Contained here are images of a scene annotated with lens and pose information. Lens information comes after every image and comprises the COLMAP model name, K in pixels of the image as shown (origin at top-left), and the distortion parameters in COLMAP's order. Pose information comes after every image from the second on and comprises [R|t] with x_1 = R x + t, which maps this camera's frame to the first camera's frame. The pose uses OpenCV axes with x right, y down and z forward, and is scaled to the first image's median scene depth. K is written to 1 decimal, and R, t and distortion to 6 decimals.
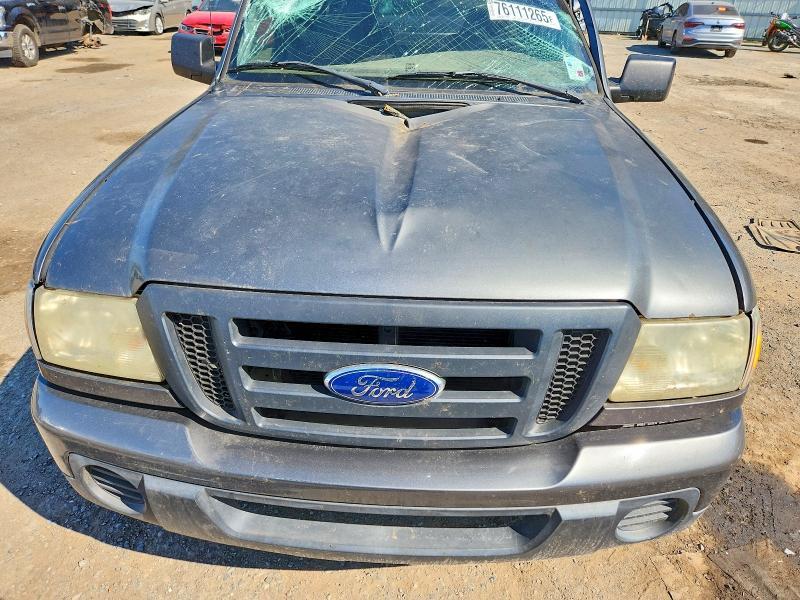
lens RADIAL K [[536.7, 0, 403.8], [0, 536.7, 299.8], [0, 0, 1]] dist [0.050970, -0.041559]
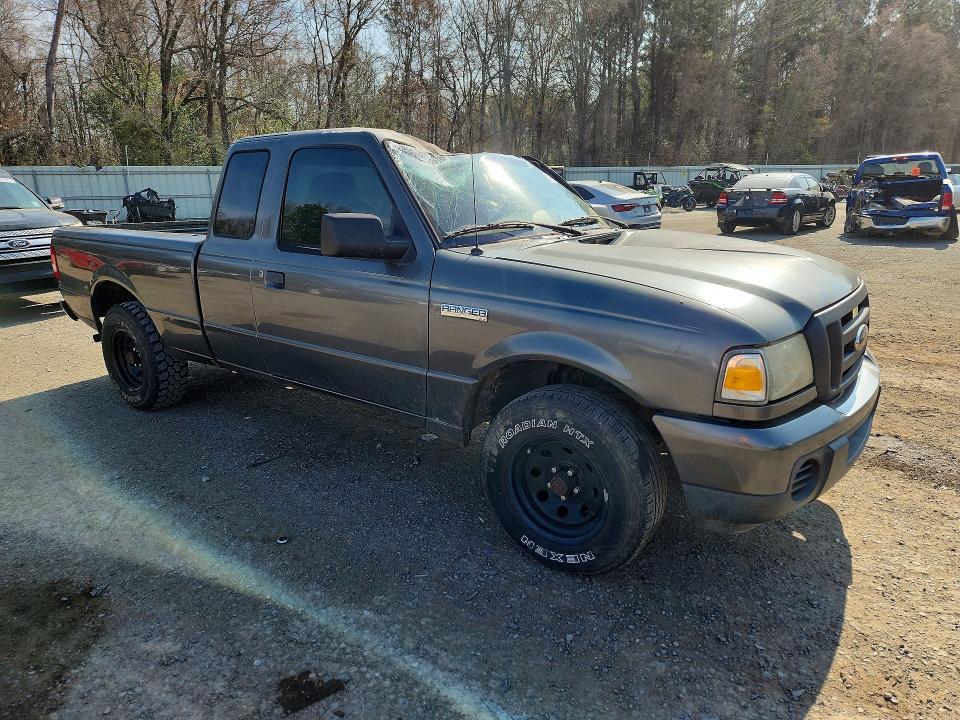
lens RADIAL K [[644.0, 0, 484.5], [0, 644.0, 359.8], [0, 0, 1]] dist [0.050970, -0.041559]
pose [[0.568196, -0.242795, 0.786260, -1.546180], [0.422786, 0.905862, -0.025801, -0.170427], [-0.705978, 0.347079, 0.617357, 0.302192]]
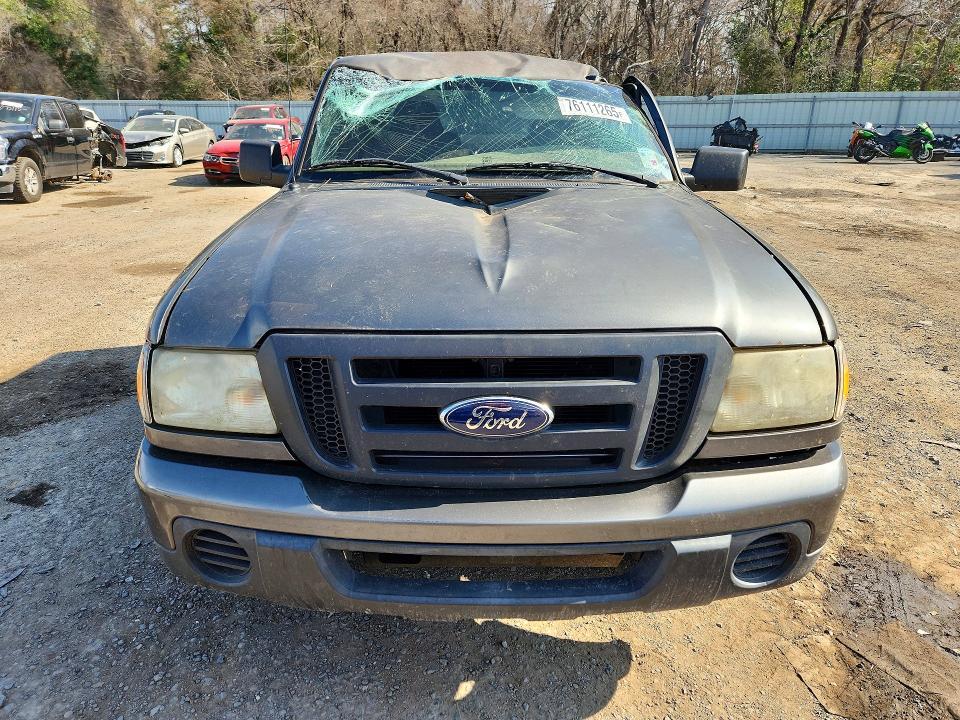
lens RADIAL K [[639.5, 0, 480.0], [0, 639.5, 360.0], [0, 0, 1]] dist [0.056407, -0.045620]
pose [[0.998721, -0.040529, 0.030238, -0.057123], [0.044654, 0.987473, -0.151340, 0.130220], [-0.023725, 0.152497, 0.988019, -0.139630]]
